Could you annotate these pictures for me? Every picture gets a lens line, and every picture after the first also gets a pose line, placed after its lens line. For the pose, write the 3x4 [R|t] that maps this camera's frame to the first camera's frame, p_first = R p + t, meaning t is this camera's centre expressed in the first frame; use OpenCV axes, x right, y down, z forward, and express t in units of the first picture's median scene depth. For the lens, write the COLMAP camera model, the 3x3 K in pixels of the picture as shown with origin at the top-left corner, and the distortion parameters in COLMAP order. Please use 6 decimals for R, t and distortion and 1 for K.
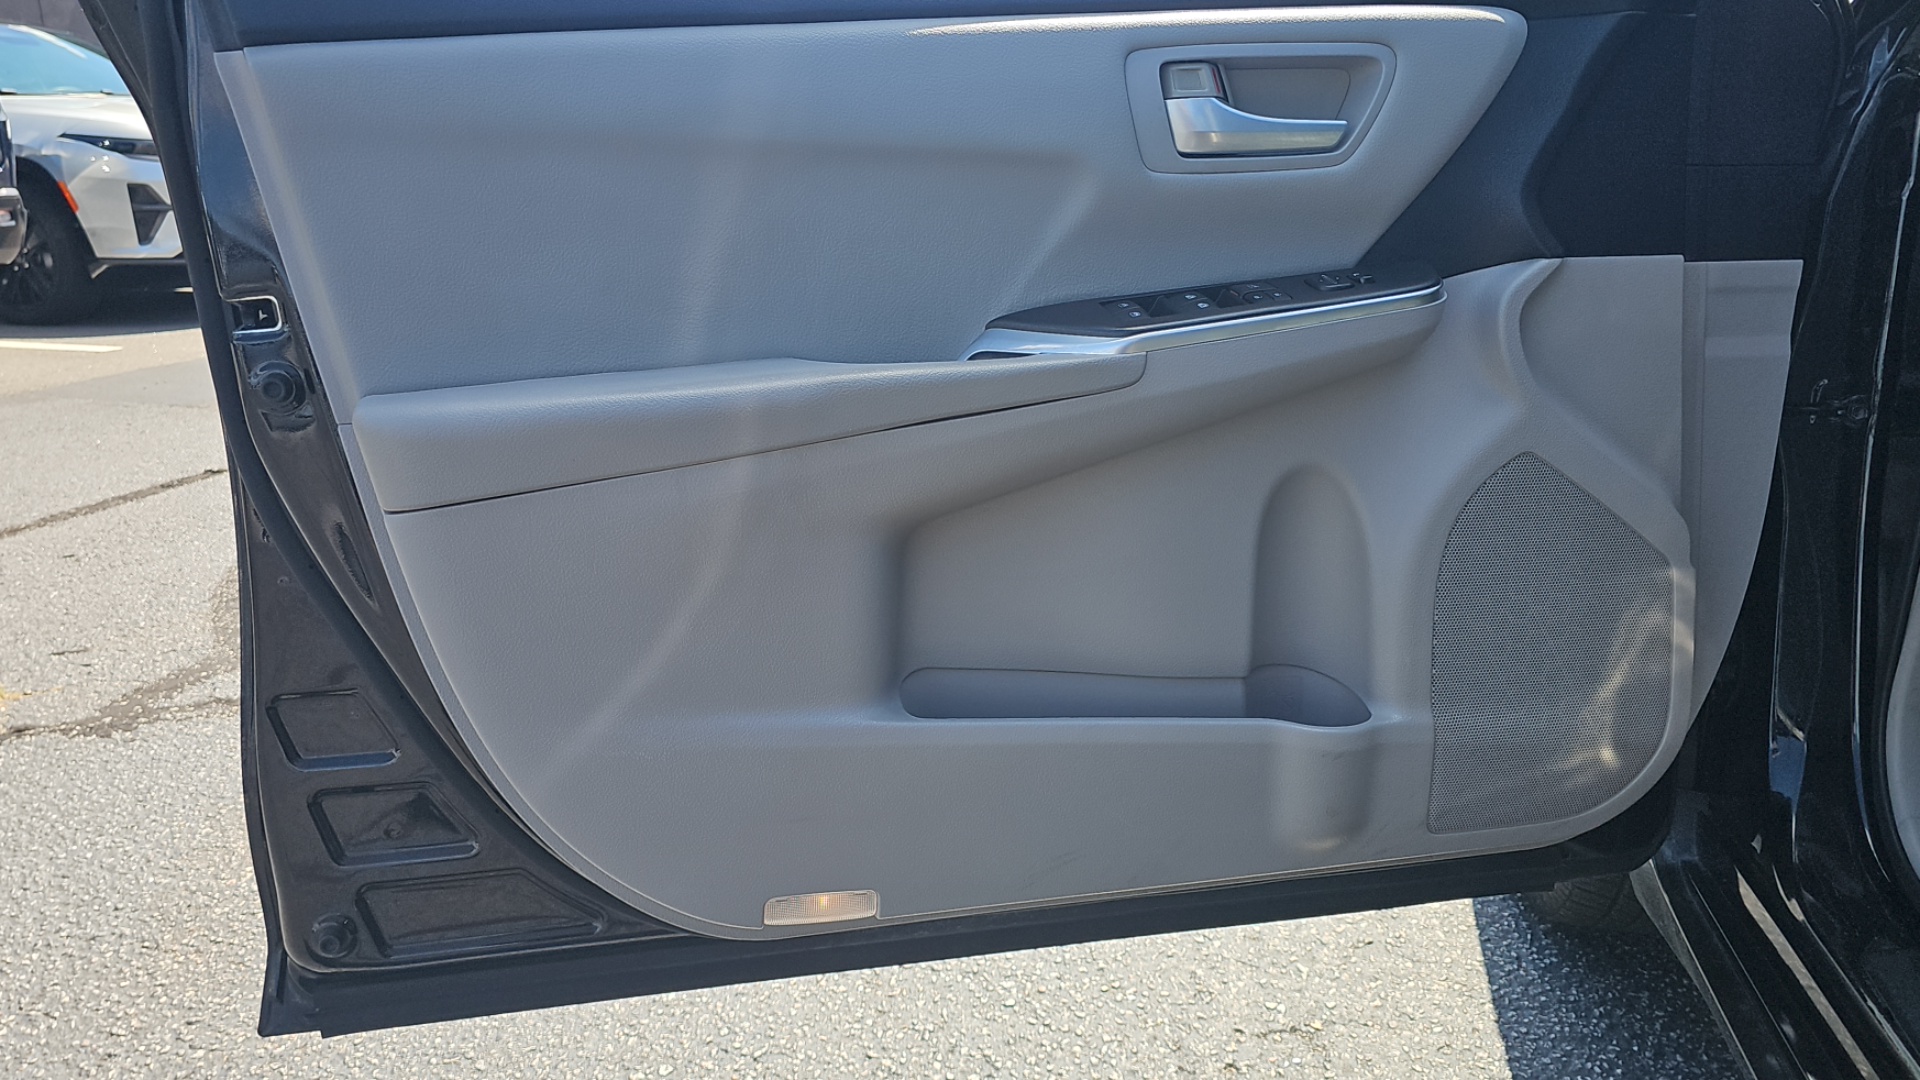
lens RADIAL K [[1431.2, 0, 963.5], [0, 1431.2, 533.5], [0, 0, 1]] dist [0.070539, -0.071672]
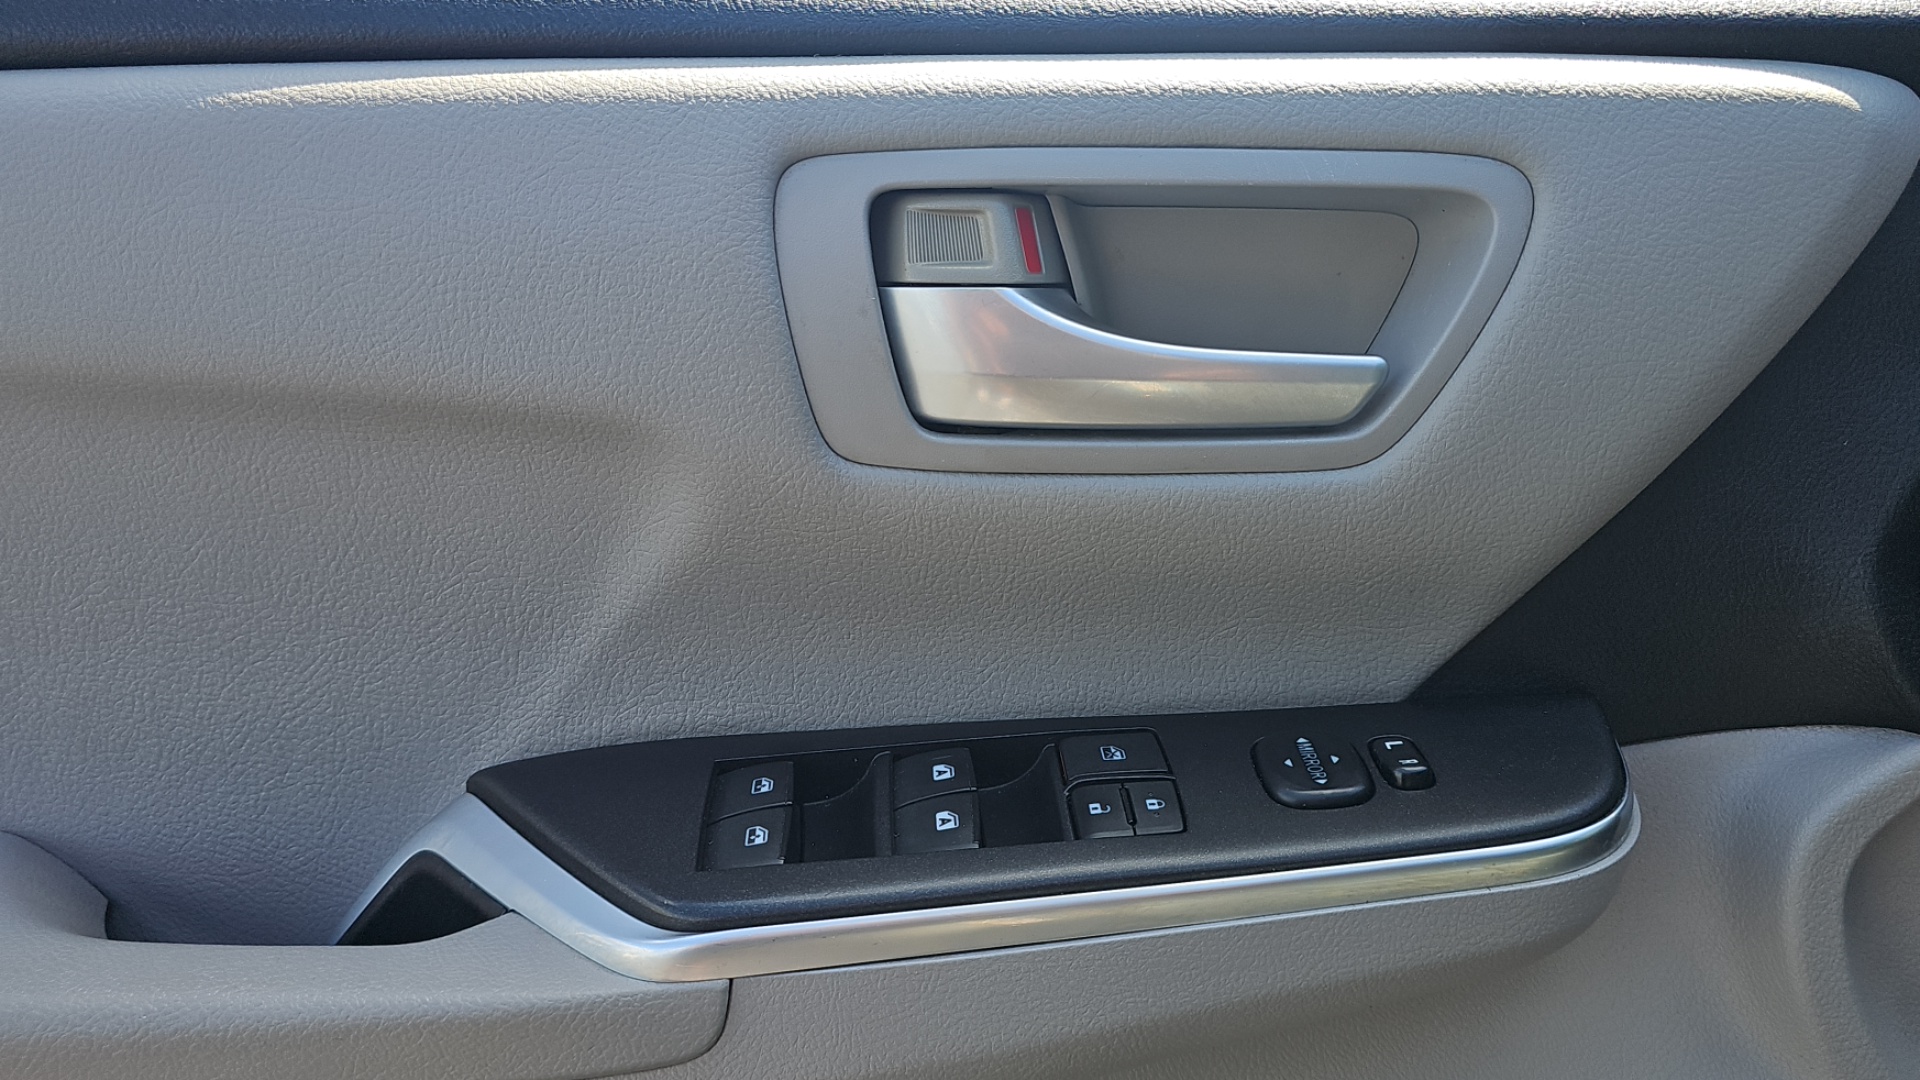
lens RADIAL K [[1362.5, 0, 960.0], [0, 1362.5, 540.0], [0, 0, 1]] dist [0.032545, -0.003348]
pose [[0.980397, 0.079468, -0.180295, 0.226932], [-0.083836, 0.996339, -0.016723, -0.224241], [0.178306, 0.031510, 0.983470, 0.633056]]
